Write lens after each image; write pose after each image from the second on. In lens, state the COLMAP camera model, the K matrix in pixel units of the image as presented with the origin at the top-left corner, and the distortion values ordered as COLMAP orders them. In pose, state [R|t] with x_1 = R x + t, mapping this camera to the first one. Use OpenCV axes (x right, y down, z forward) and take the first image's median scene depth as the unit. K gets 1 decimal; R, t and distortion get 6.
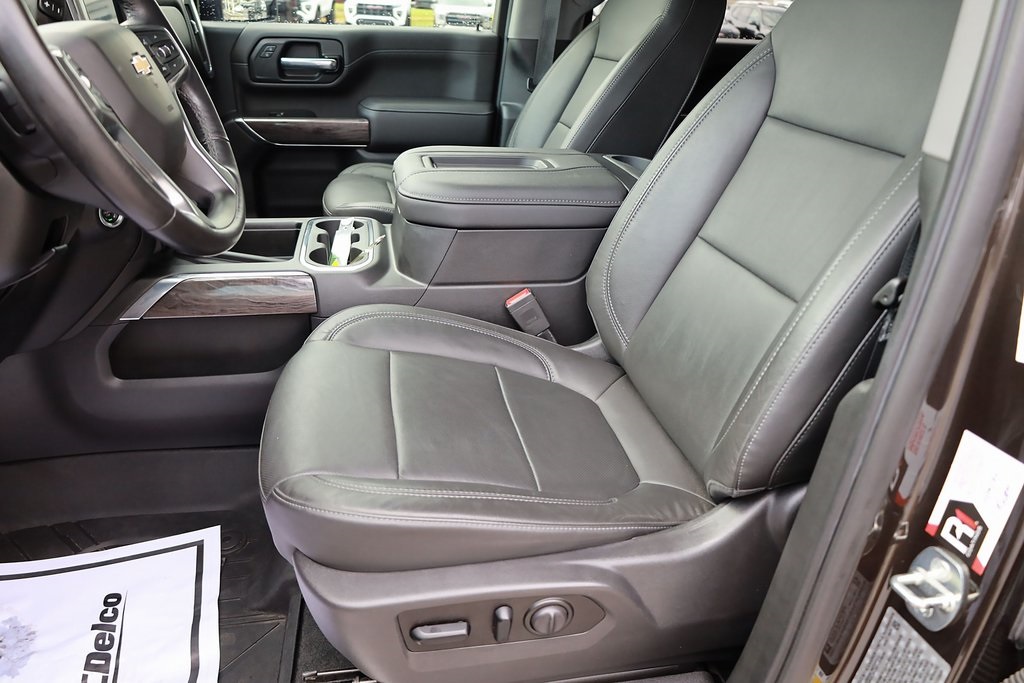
lens RADIAL K [[697.7, 0, 511.5], [0, 697.7, 336.5], [0, 0, 1]] dist [-0.016246, 0.007286]
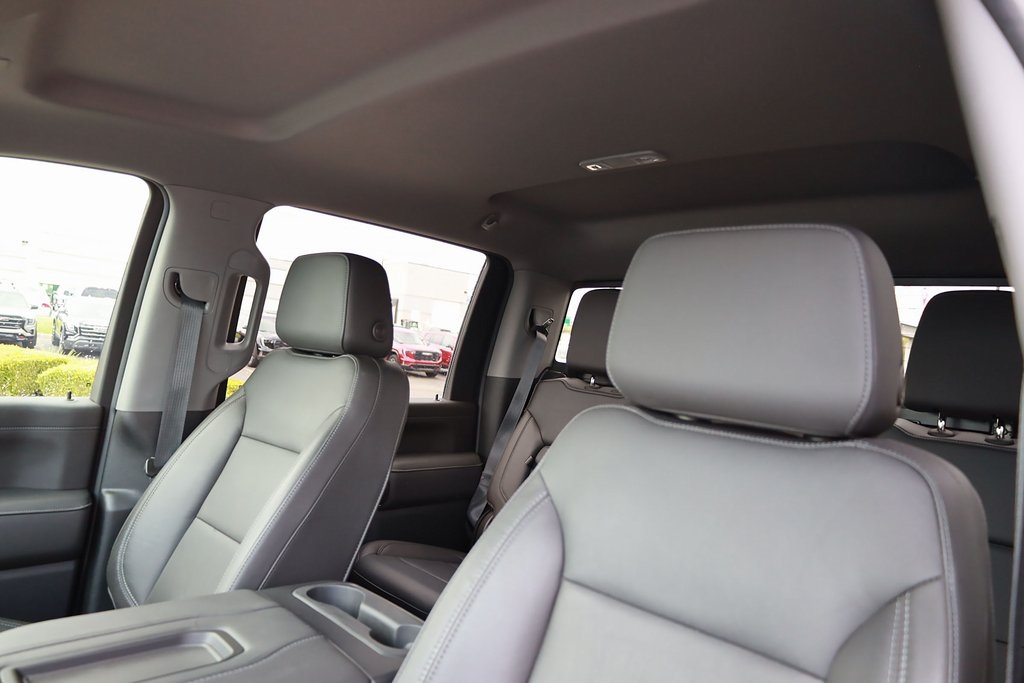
lens RADIAL K [[697.7, 0, 507.5], [0, 697.7, 342.8], [0, 0, 1]] dist [-0.016246, 0.007286]
pose [[0.840544, 0.018540, 0.541425, -0.058429], [0.195905, 0.921377, -0.335687, -0.153745], [-0.505081, 0.388227, 0.770826, 0.158398]]
